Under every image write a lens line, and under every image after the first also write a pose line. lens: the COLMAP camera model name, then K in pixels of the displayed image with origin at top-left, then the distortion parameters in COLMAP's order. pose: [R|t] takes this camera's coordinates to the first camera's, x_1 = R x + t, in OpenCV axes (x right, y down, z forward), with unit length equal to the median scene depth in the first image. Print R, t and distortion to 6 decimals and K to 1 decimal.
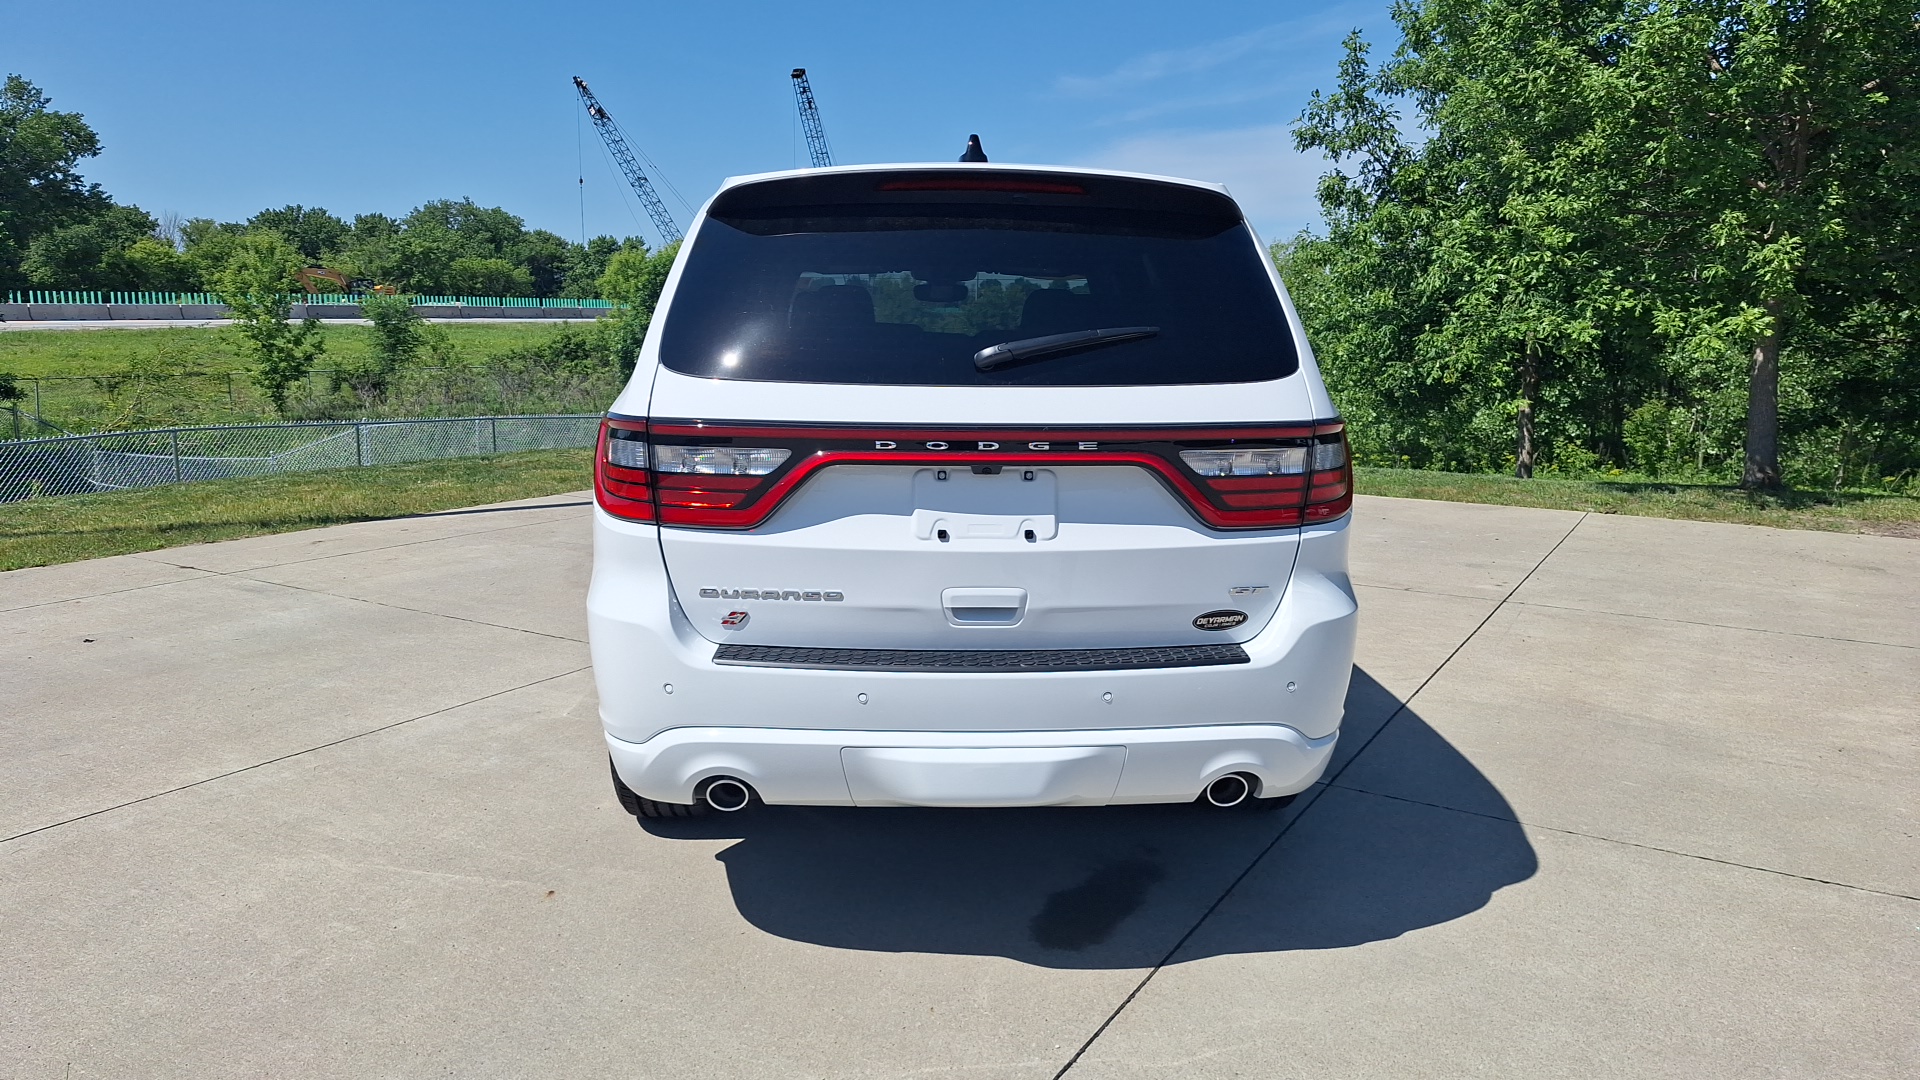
lens RADIAL K [[1325.2, 0, 962.6], [0, 1325.2, 520.5], [0, 0, 1]] dist [0.060880, -0.068133]
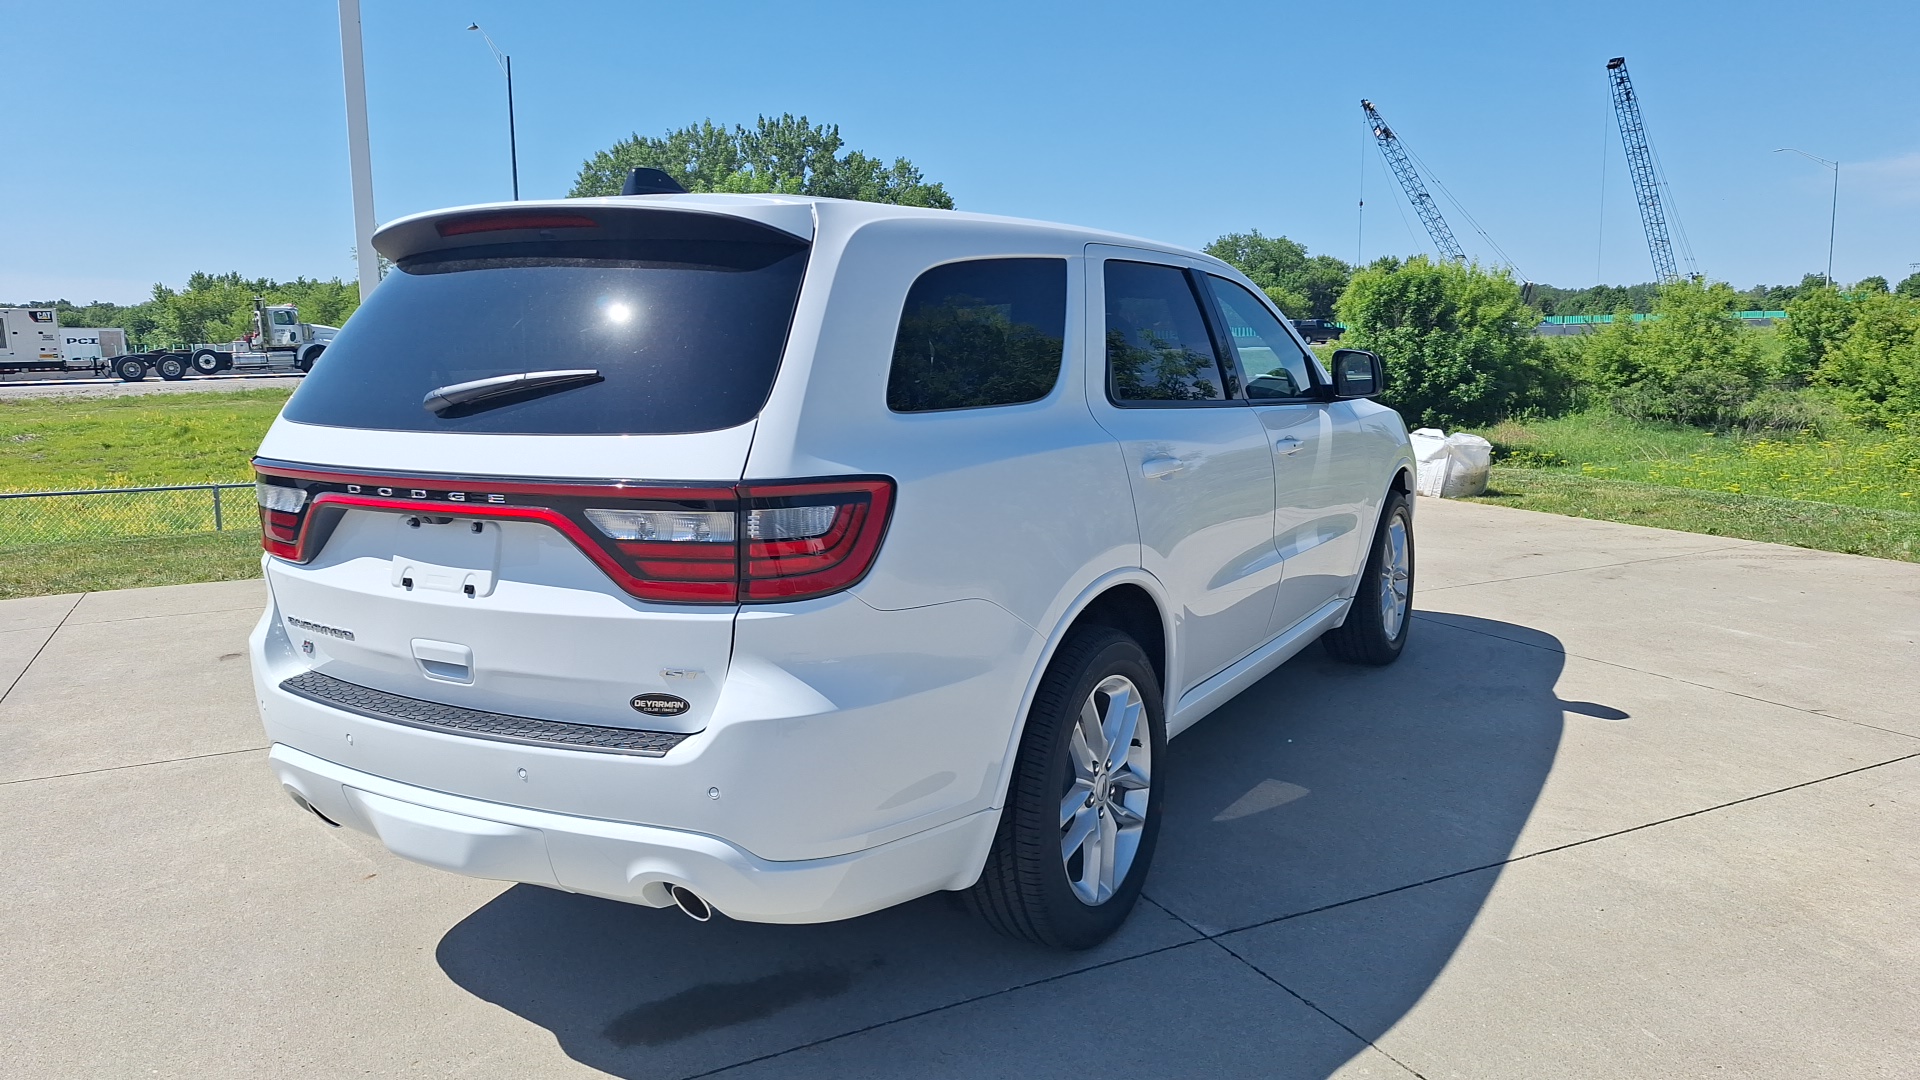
lens RADIAL K [[1325.2, 0, 962.3], [0, 1325.2, 536.2], [0, 0, 1]] dist [0.060880, -0.068133]
pose [[0.840106, 0.055714, -0.539553, 0.489836], [-0.058709, 0.998207, 0.011663, -0.033901], [0.539235, 0.021878, 0.841871, 0.219173]]
